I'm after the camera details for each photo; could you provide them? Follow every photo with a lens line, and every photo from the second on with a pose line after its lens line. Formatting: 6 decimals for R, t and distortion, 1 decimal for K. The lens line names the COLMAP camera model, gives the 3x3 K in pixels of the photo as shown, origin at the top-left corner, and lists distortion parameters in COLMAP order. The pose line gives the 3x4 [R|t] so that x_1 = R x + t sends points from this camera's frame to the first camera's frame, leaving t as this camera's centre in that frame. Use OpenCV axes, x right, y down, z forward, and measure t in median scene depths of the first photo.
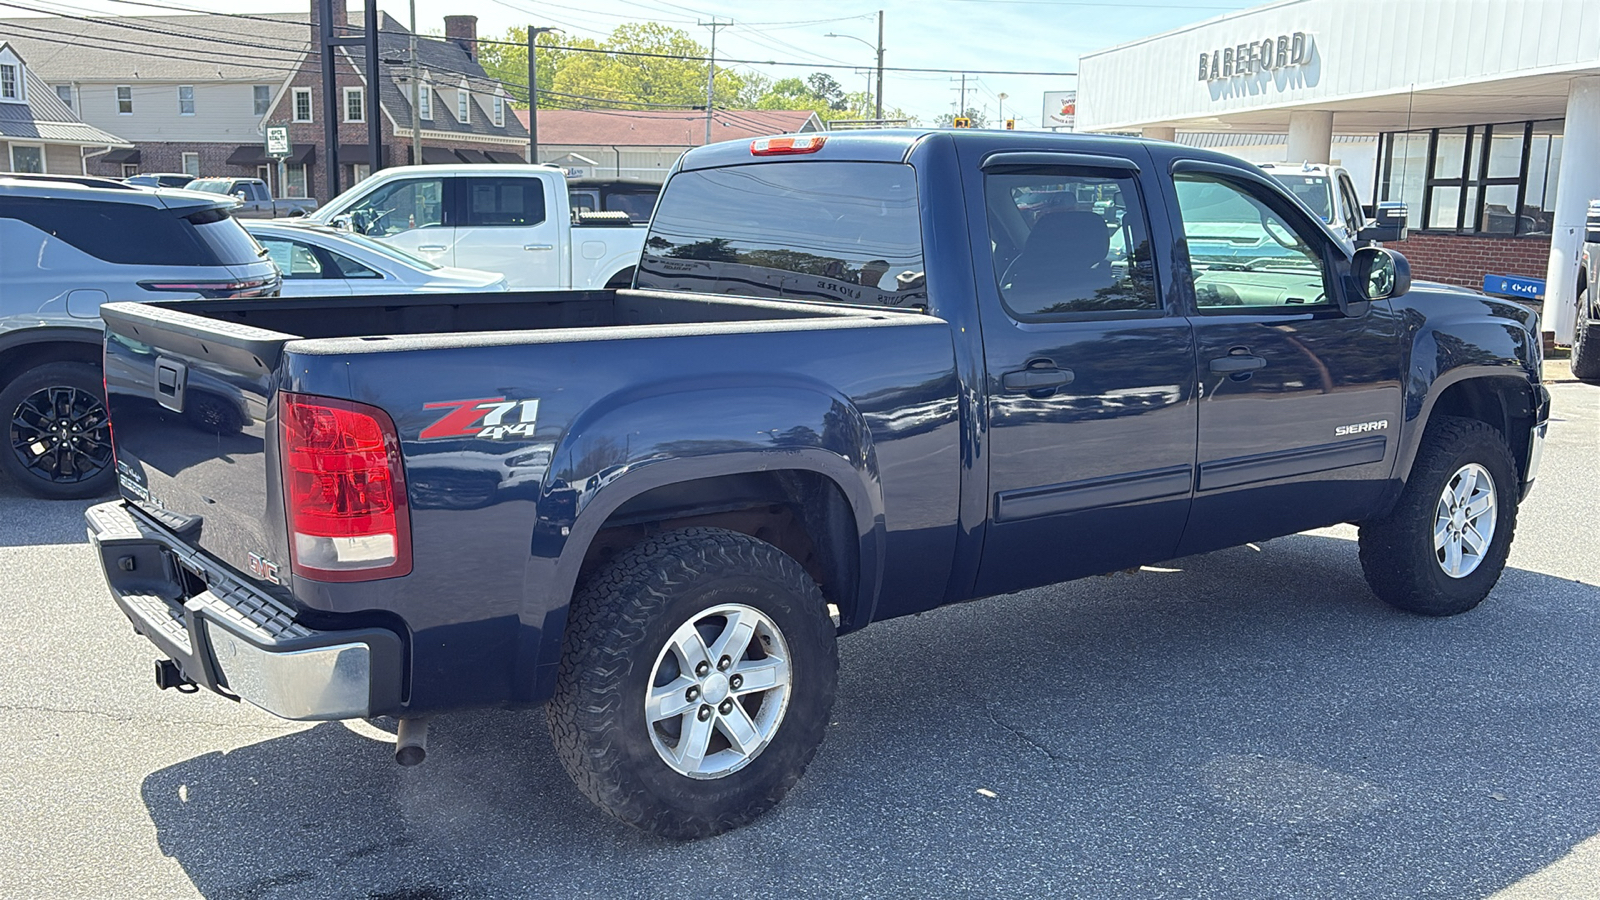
lens RADIAL K [[1482.8, 0, 787.0], [0, 1482.8, 457.6], [0, 0, 1]] dist [0.032662, 0.000000]
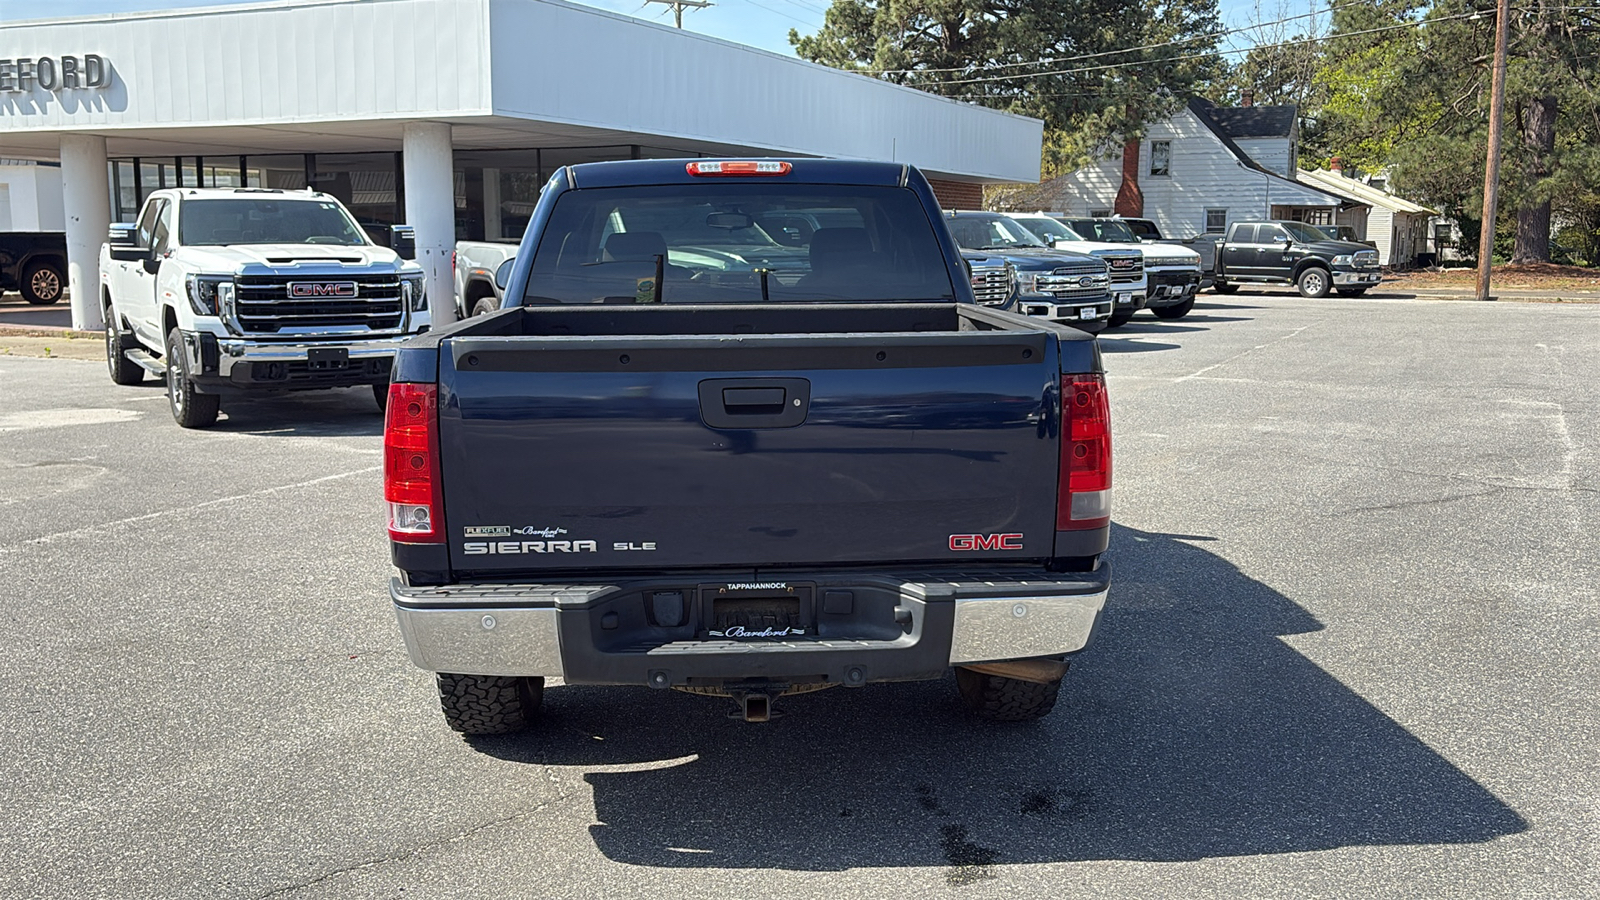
lens RADIAL K [[1482.8, 0, 793.2], [0, 1482.8, 444.1], [0, 0, 1]] dist [0.032662, 0.000000]
pose [[0.551718, -0.125919, 0.824470, -0.774054], [0.148476, 0.987576, 0.051473, -0.044513], [-0.820708, 0.094015, 0.563560, 0.282646]]
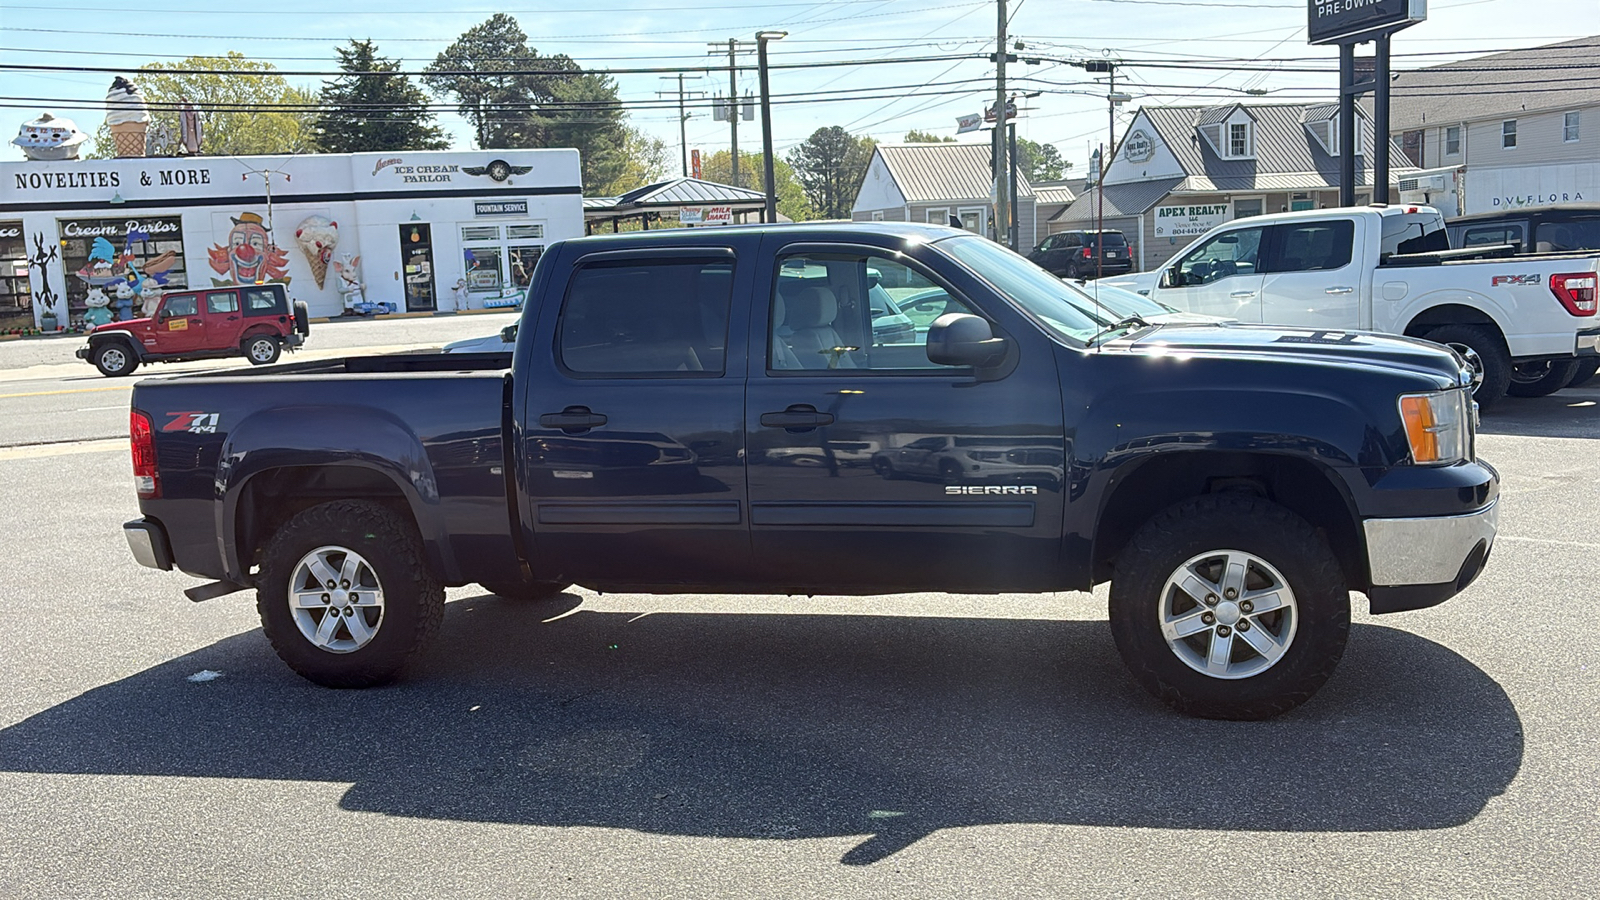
lens RADIAL K [[1482.8, 0, 764.9], [0, 1482.8, 445.5], [0, 0, 1]] dist [0.032662, 0.000000]
pose [[0.594918, 0.057389, -0.801735, 0.992937], [-0.081287, 0.996630, 0.011022, -0.043604], [0.799665, 0.058614, 0.597578, 0.252446]]
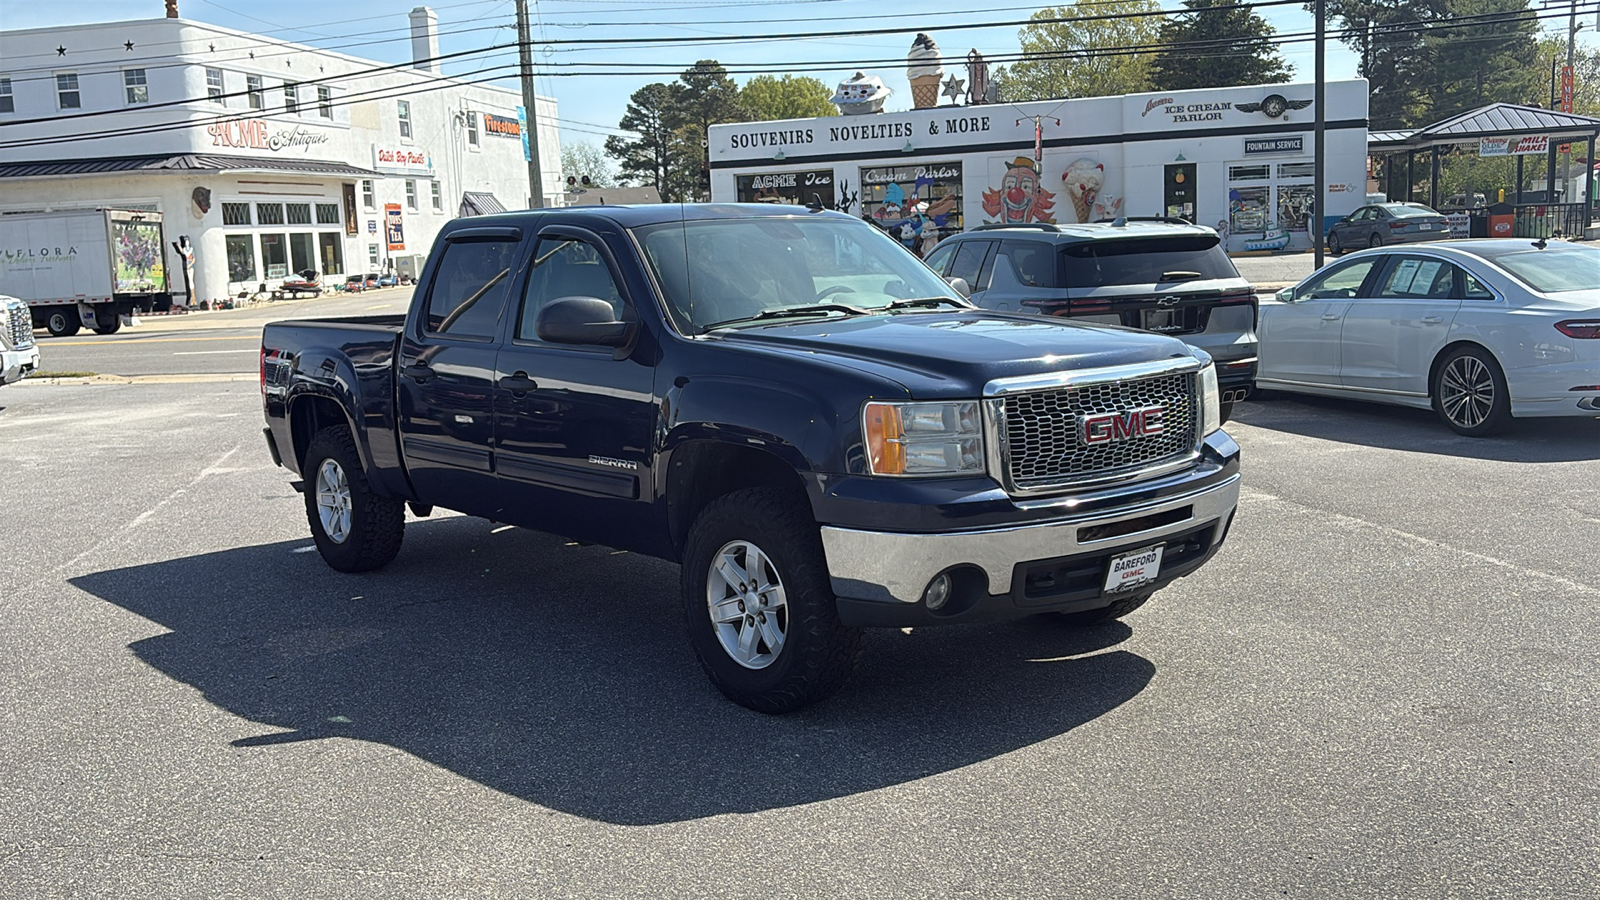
lens RADIAL K [[1482.8, 0, 766.5], [0, 1482.8, 458.3], [0, 0, 1]] dist [0.032662, 0.000000]
pose [[0.049371, 0.131299, -0.990113, 1.319548], [-0.127605, 0.984027, 0.124129, -0.153559], [0.990595, 0.120215, 0.065337, 0.941971]]
